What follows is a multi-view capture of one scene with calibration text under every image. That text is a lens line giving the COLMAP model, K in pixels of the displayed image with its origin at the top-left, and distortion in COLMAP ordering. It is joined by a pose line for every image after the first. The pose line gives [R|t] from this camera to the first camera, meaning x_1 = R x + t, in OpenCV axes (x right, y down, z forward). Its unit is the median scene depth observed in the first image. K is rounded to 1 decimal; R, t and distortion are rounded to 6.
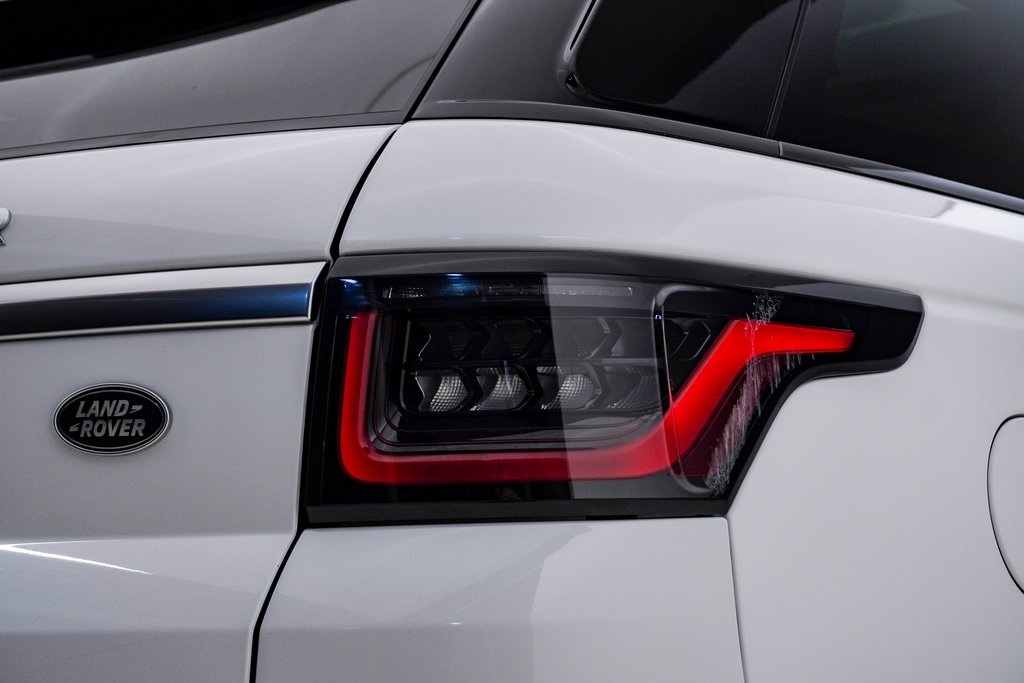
lens RADIAL K [[2169.7, 0, 512.0], [0, 2169.7, 341.5], [0, 0, 1]] dist [0.004964, 0.044396]
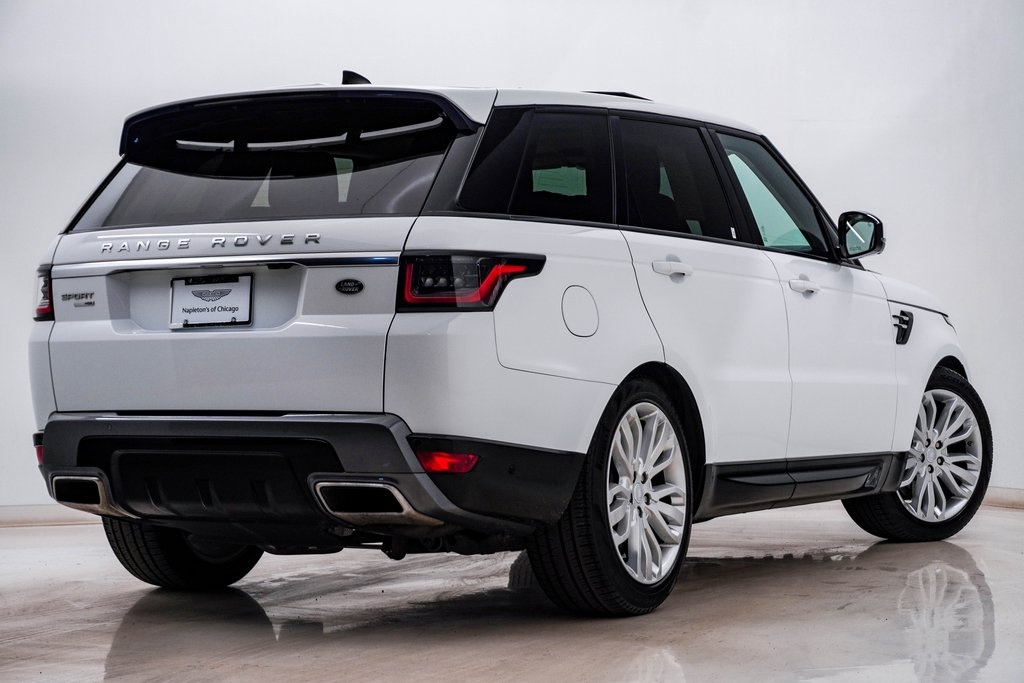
lens RADIAL K [[2169.7, 0, 512.0], [0, 2169.7, 341.5], [0, 0, 1]] dist [0.004964, 0.044396]
pose [[0.995807, 0.012573, 0.090612, -0.253689], [-0.021037, 0.995437, 0.093072, -0.262473], [-0.089028, -0.094588, 0.991528, -3.288351]]
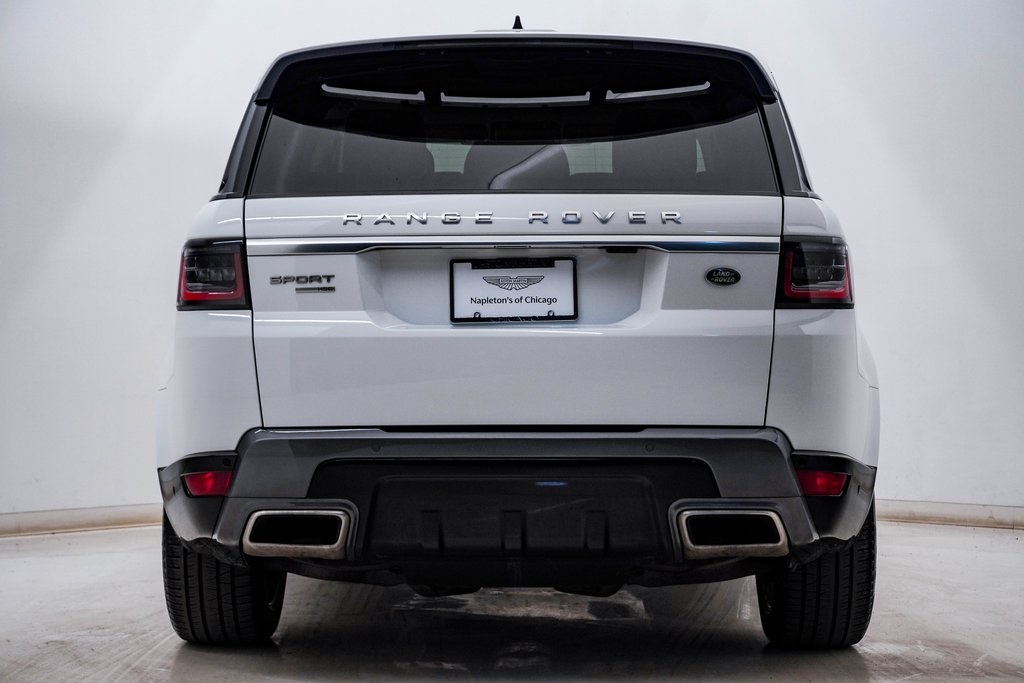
lens RADIAL K [[2169.7, 0, 512.0], [0, 2169.7, 341.5], [0, 0, 1]] dist [0.004964, 0.044396]
pose [[0.828512, 0.021496, 0.559558, -2.493817], [-0.074399, 0.994630, 0.071950, -0.090471], [-0.555006, -0.101242, 0.825662, -1.786224]]
